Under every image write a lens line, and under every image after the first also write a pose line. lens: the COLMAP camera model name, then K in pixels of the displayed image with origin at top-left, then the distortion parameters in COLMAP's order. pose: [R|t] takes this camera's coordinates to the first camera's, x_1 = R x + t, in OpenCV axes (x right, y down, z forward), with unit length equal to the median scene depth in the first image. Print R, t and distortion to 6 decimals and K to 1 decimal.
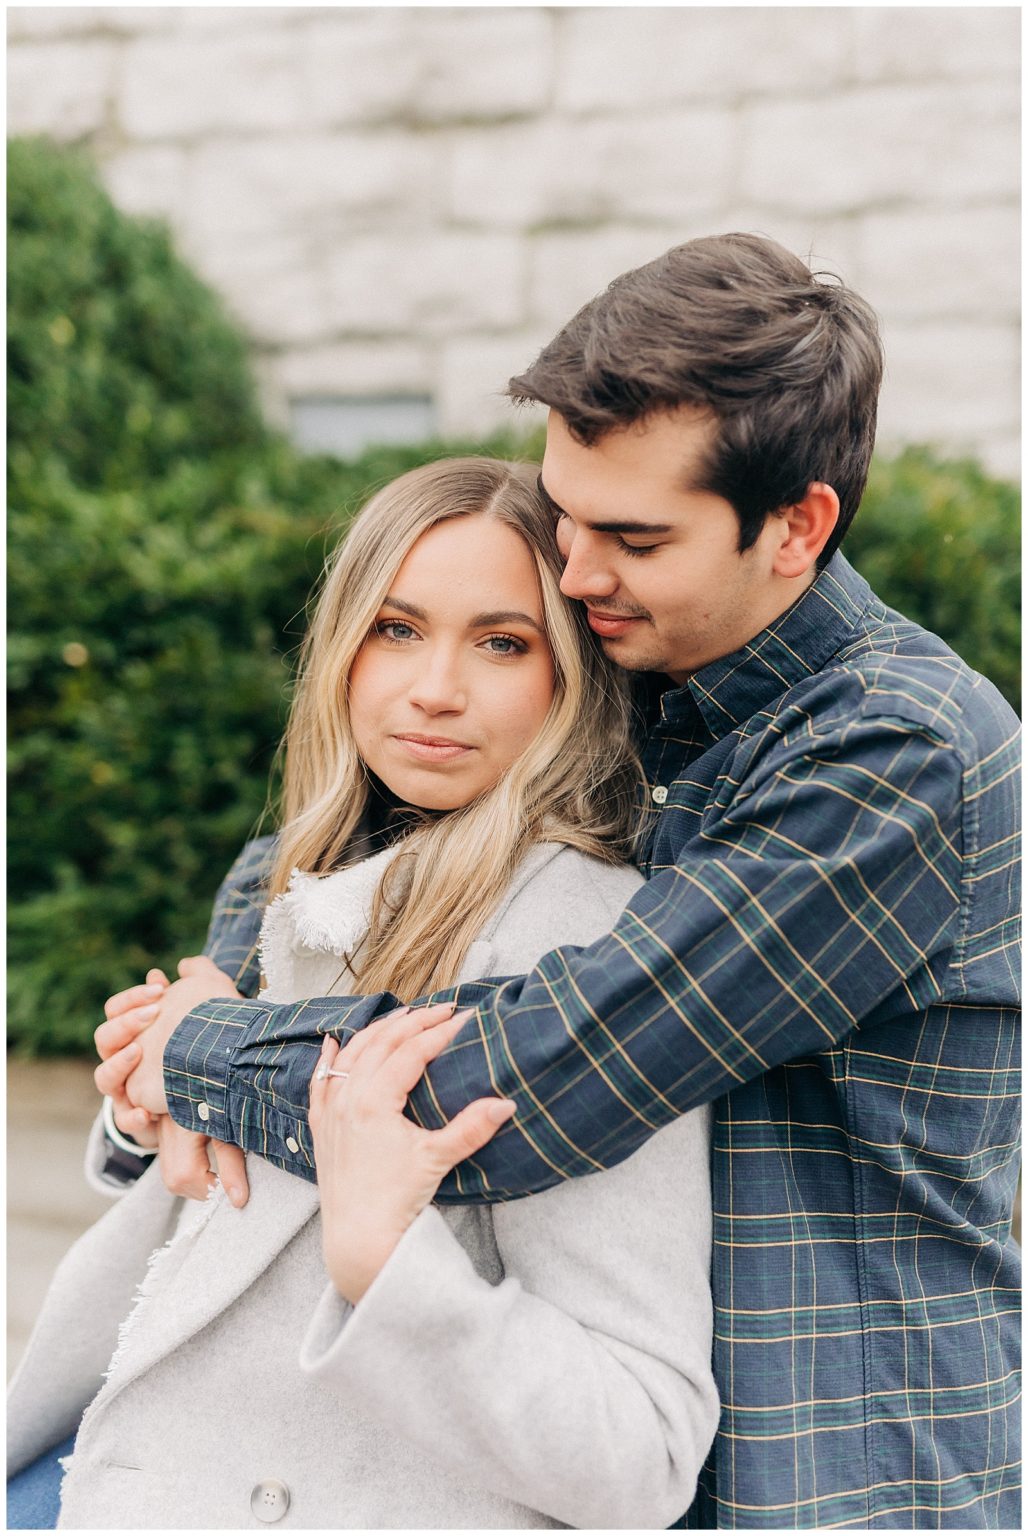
lens RADIAL K [[2140.2, 0, 514.0], [0, 2140.2, 768.0], [0, 0, 1]] dist [-0.006705, 0.001639]
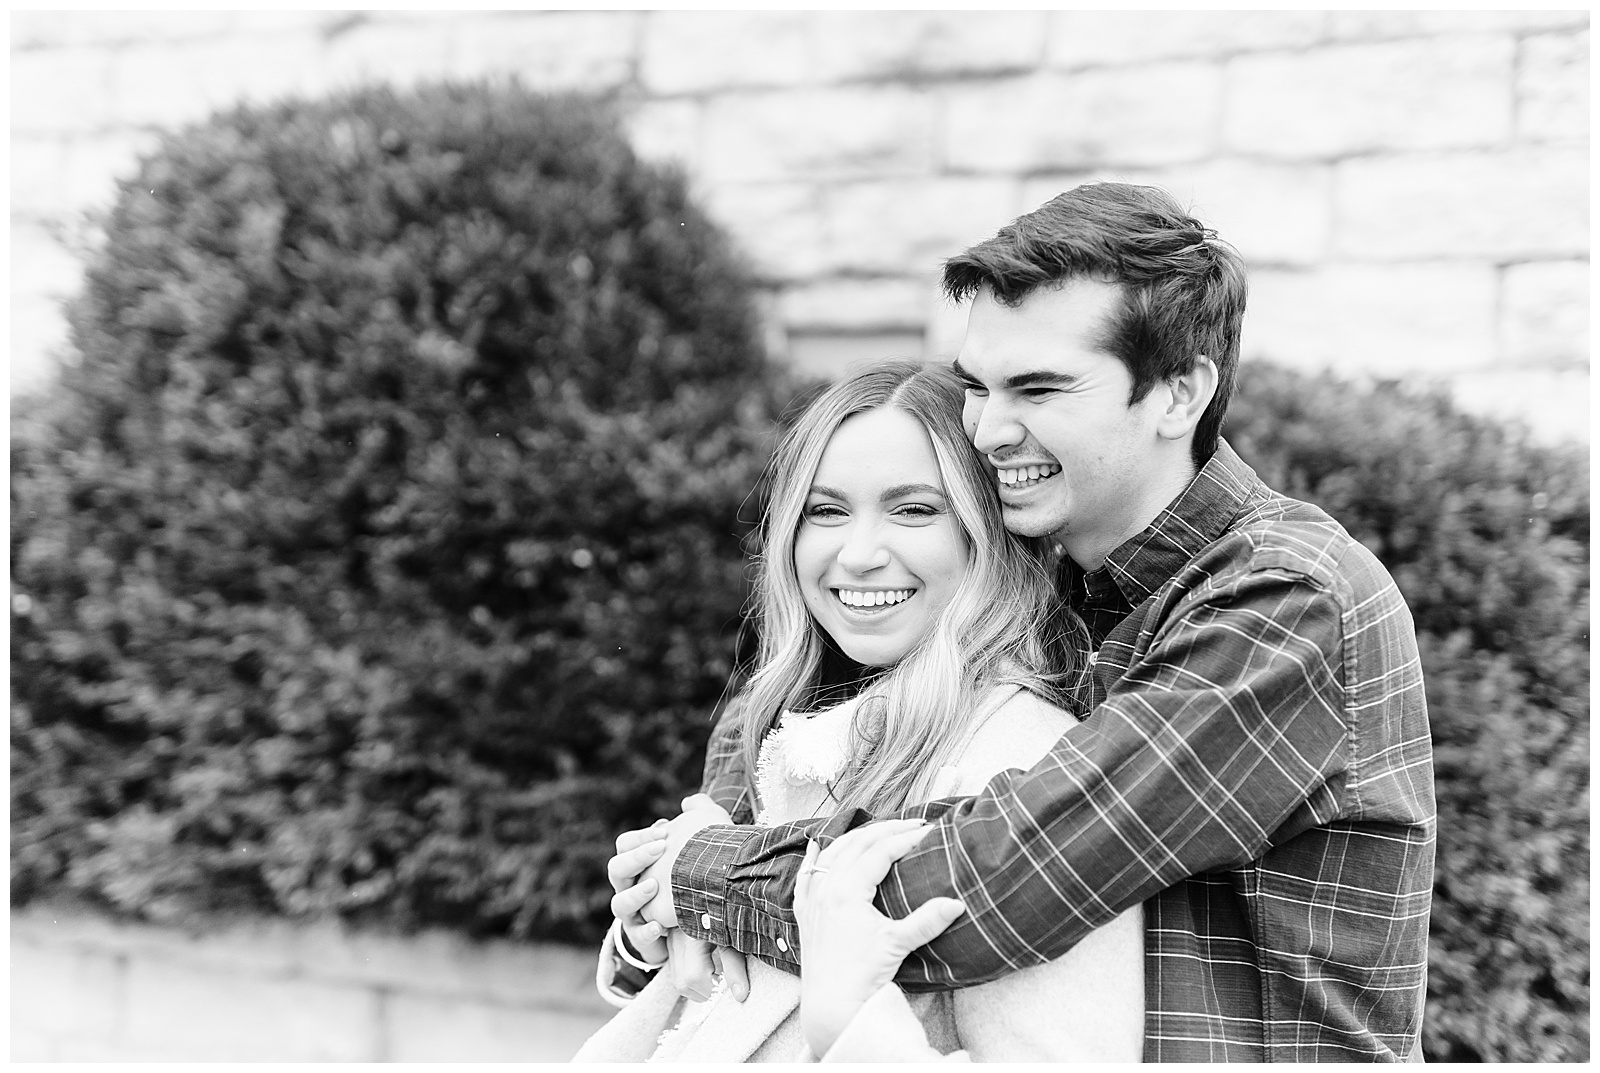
lens RADIAL K [[2270.8, 0, 797.9], [0, 2270.8, 576.4], [0, 0, 1]] dist [0.465048, -0.012406]
pose [[0.996256, 0.018508, -0.084449, 0.009481], [-0.024590, 0.997134, -0.071549, 0.066960], [0.082883, 0.073358, 0.993856, -0.284464]]
